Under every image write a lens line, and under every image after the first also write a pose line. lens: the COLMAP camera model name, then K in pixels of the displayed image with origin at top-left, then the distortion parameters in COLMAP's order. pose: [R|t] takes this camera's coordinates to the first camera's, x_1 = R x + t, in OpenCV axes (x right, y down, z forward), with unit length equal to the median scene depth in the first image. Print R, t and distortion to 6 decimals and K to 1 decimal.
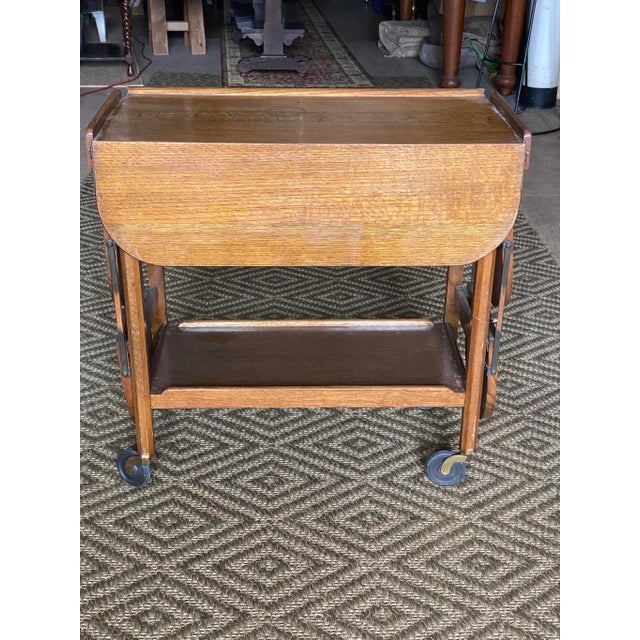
lens RADIAL K [[945.5, 0, 329.5], [0, 945.5, 320.7], [0, 0, 1]] dist [0.222177, -0.548118]
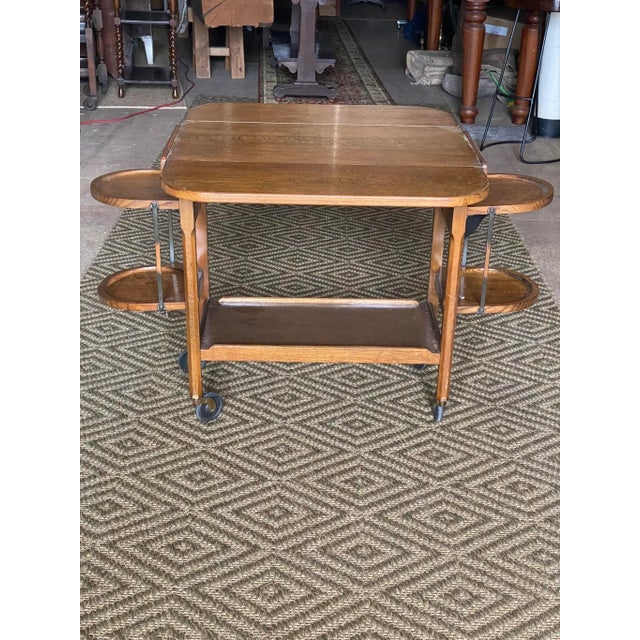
lens RADIAL K [[945.5, 0, 329.5], [0, 945.5, 320.7], [0, 0, 1]] dist [0.222177, -0.548118]
pose [[0.998934, 0.032713, -0.032572, 0.033091], [-0.033093, 0.999389, -0.011208, 0.013040], [0.032185, 0.012274, 0.999407, -0.217542]]
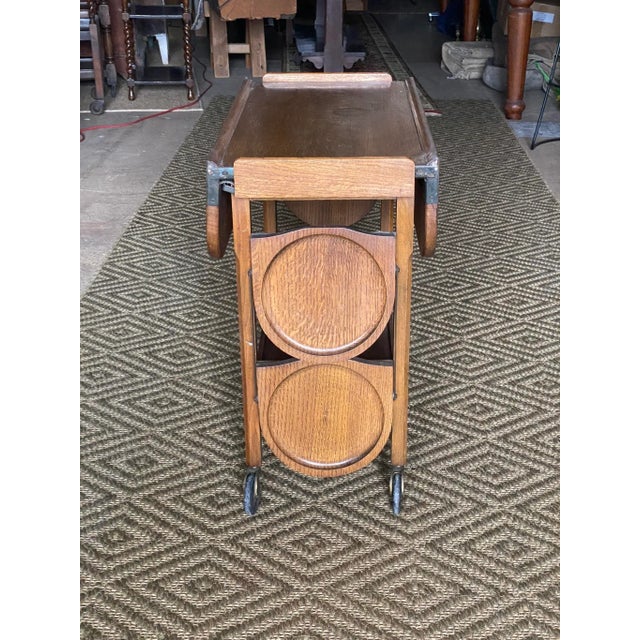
lens RADIAL K [[945.5, 0, 329.5], [0, 945.5, 320.7], [0, 0, 1]] dist [0.222177, -0.548118]
pose [[0.997846, 0.017176, -0.063305, 0.011581], [-0.017995, 0.999761, -0.012405, -0.039950], [0.063077, 0.013518, 0.997917, 0.049124]]
